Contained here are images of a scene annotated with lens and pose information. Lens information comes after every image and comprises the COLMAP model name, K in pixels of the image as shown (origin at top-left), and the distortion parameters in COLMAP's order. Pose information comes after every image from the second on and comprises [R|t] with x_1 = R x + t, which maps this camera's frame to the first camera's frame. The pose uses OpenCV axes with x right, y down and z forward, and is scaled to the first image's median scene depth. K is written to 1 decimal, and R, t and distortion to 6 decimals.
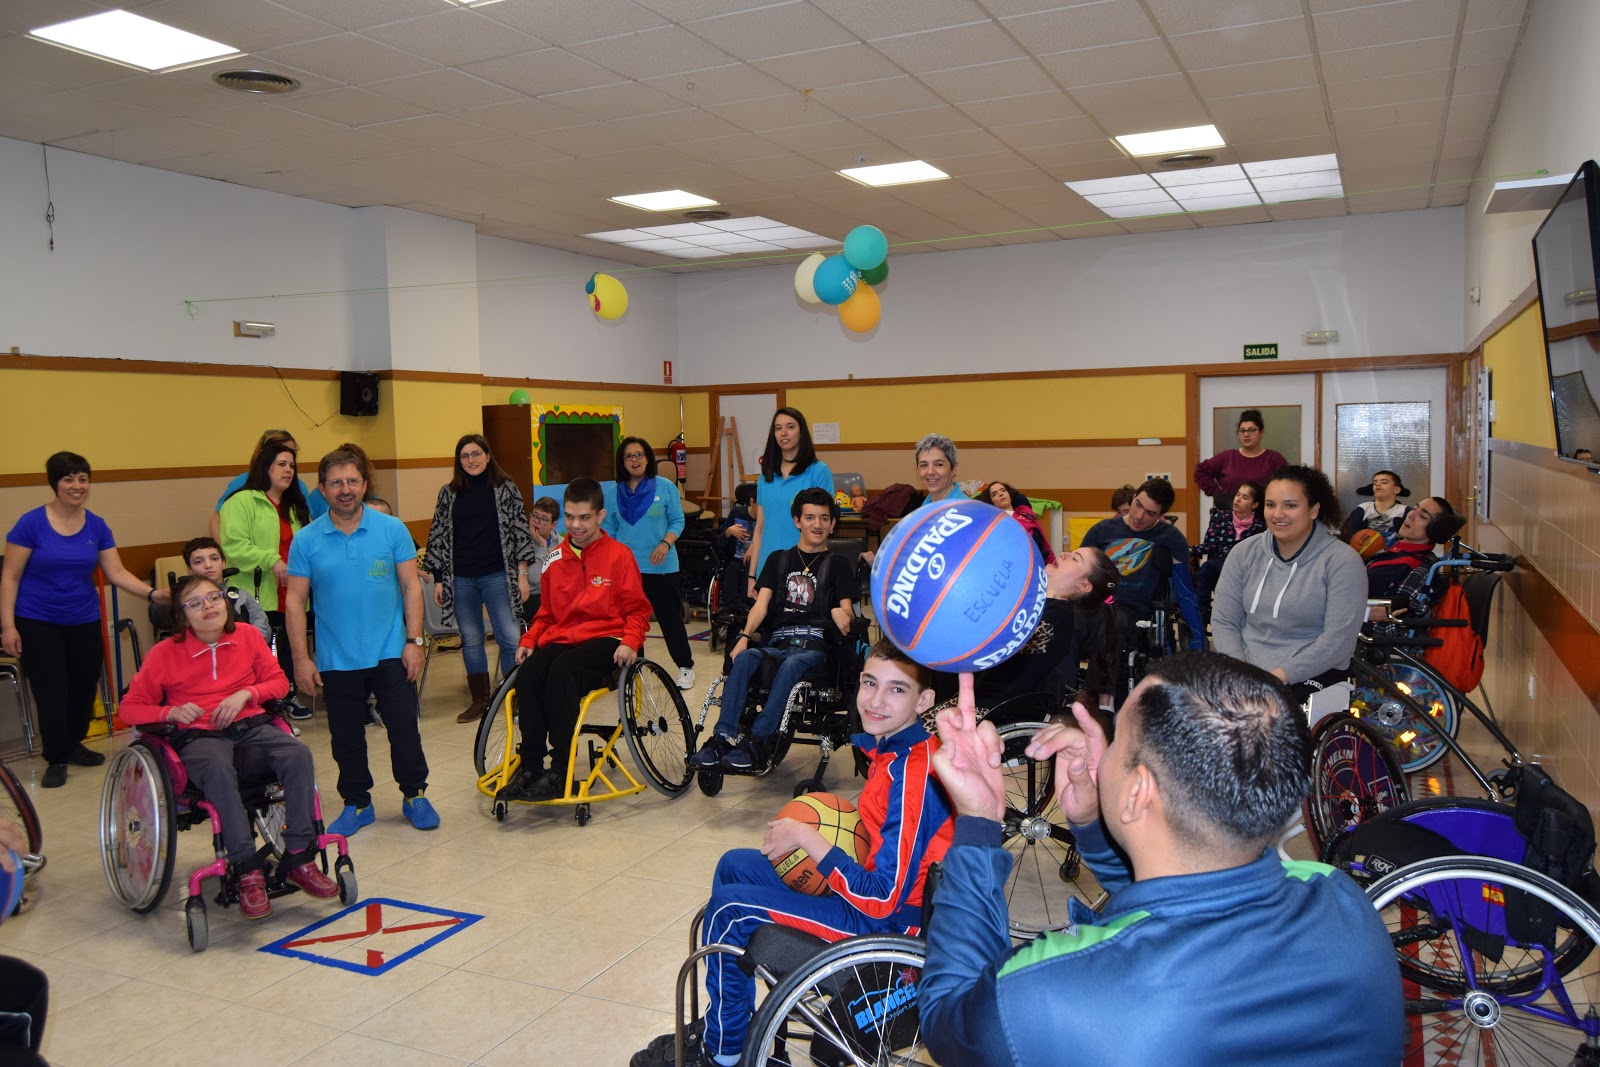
lens RADIAL K [[1246.9, 0, 800.0], [0, 1246.9, 533.6], [0, 0, 1]] dist [0.003093, 0.001979]
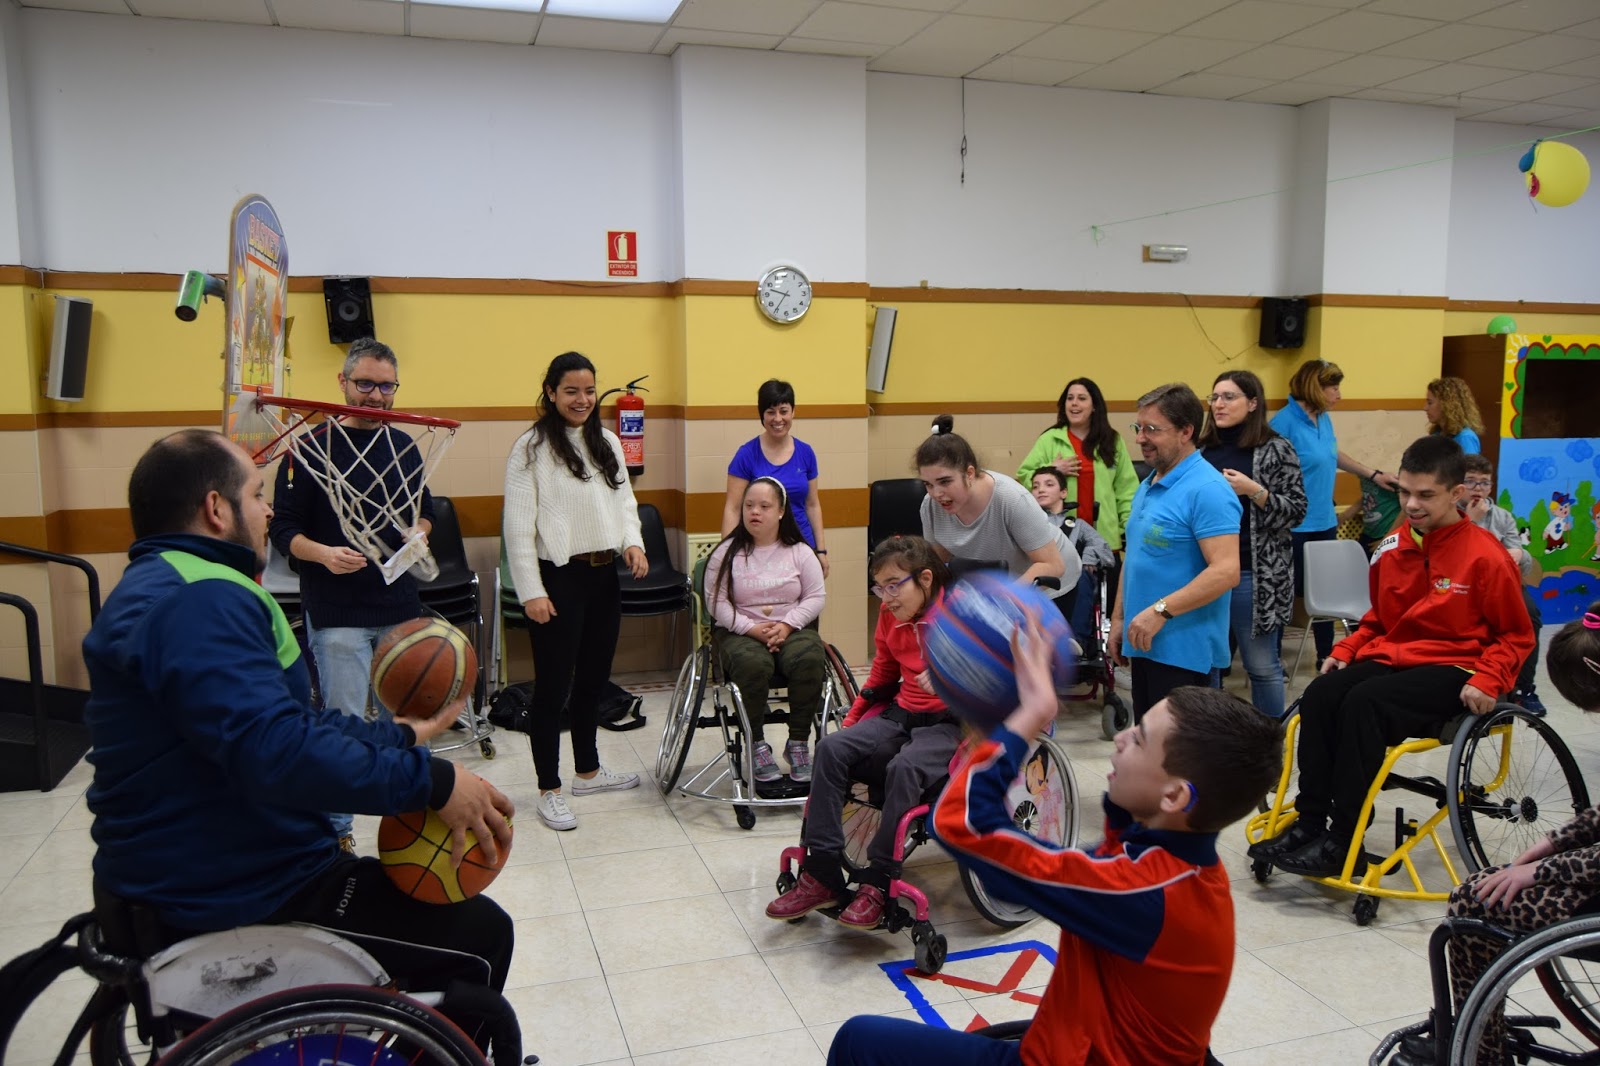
lens RADIAL K [[1246.9, 0, 800.1], [0, 1246.9, 527.8], [0, 0, 1]] dist [0.003093, 0.001979]
pose [[0.697184, 0.104150, -0.709287, 0.075260], [-0.070899, 0.994557, 0.076350, -0.020422], [0.713378, -0.002943, 0.700773, 0.245092]]
